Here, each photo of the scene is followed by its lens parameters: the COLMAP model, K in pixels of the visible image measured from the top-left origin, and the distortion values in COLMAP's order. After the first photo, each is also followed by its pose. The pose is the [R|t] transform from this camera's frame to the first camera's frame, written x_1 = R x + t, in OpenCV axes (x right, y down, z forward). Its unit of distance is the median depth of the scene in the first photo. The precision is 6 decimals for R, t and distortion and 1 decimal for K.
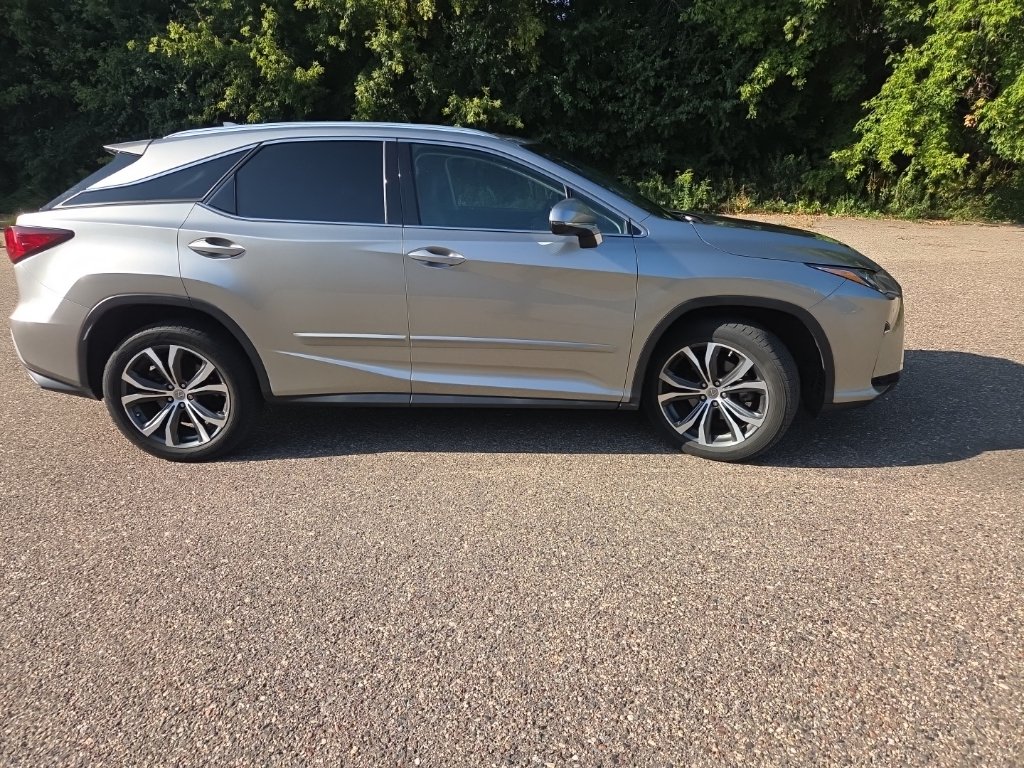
lens RADIAL K [[673.8, 0, 519.1], [0, 673.8, 375.9], [0, 0, 1]] dist [0.079738, -0.060377]
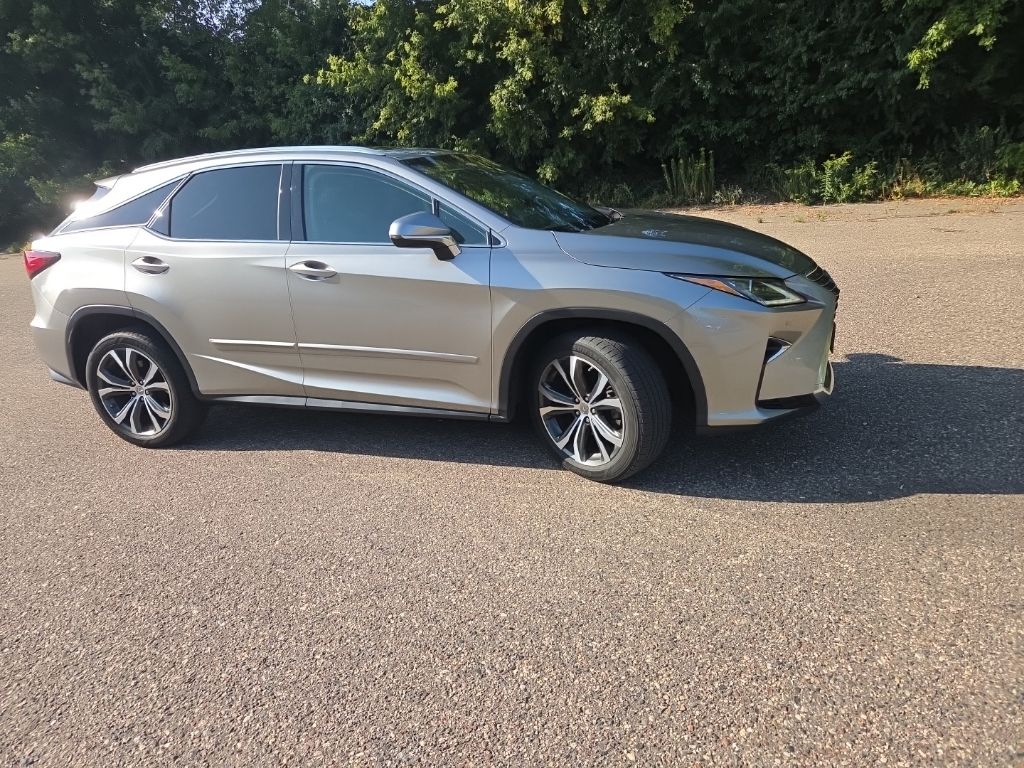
lens RADIAL K [[673.0, 0, 506.6], [0, 673.0, 378.8], [0, 0, 1]] dist [0.074516, -0.055991]
pose [[0.955201, 0.031473, -0.294280, 0.112932], [-0.029219, 0.999500, 0.012055, -0.006142], [0.294513, -0.002917, 0.955643, 0.015619]]
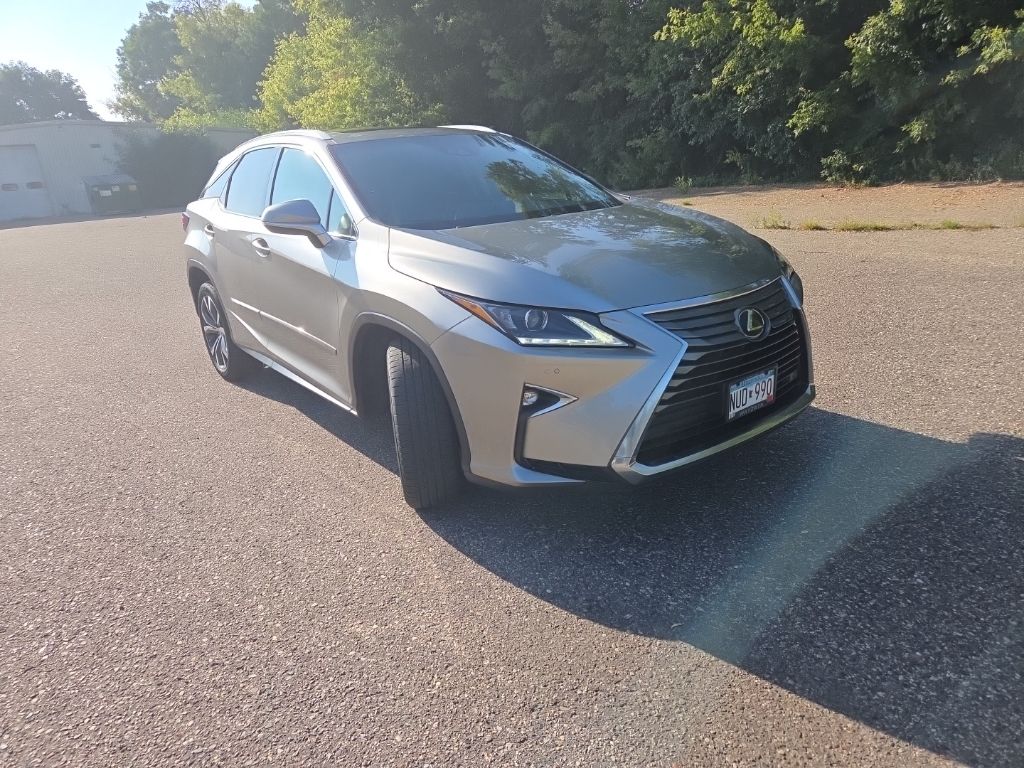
lens RADIAL K [[676.4, 0, 512.0], [0, 676.4, 384.0], [0, 0, 1]] dist [0.083362, -0.066006]
pose [[0.638786, 0.211809, -0.739655, 0.249038], [-0.171531, 0.976369, 0.131455, -0.040137], [0.750019, 0.042902, 0.660023, 0.127577]]
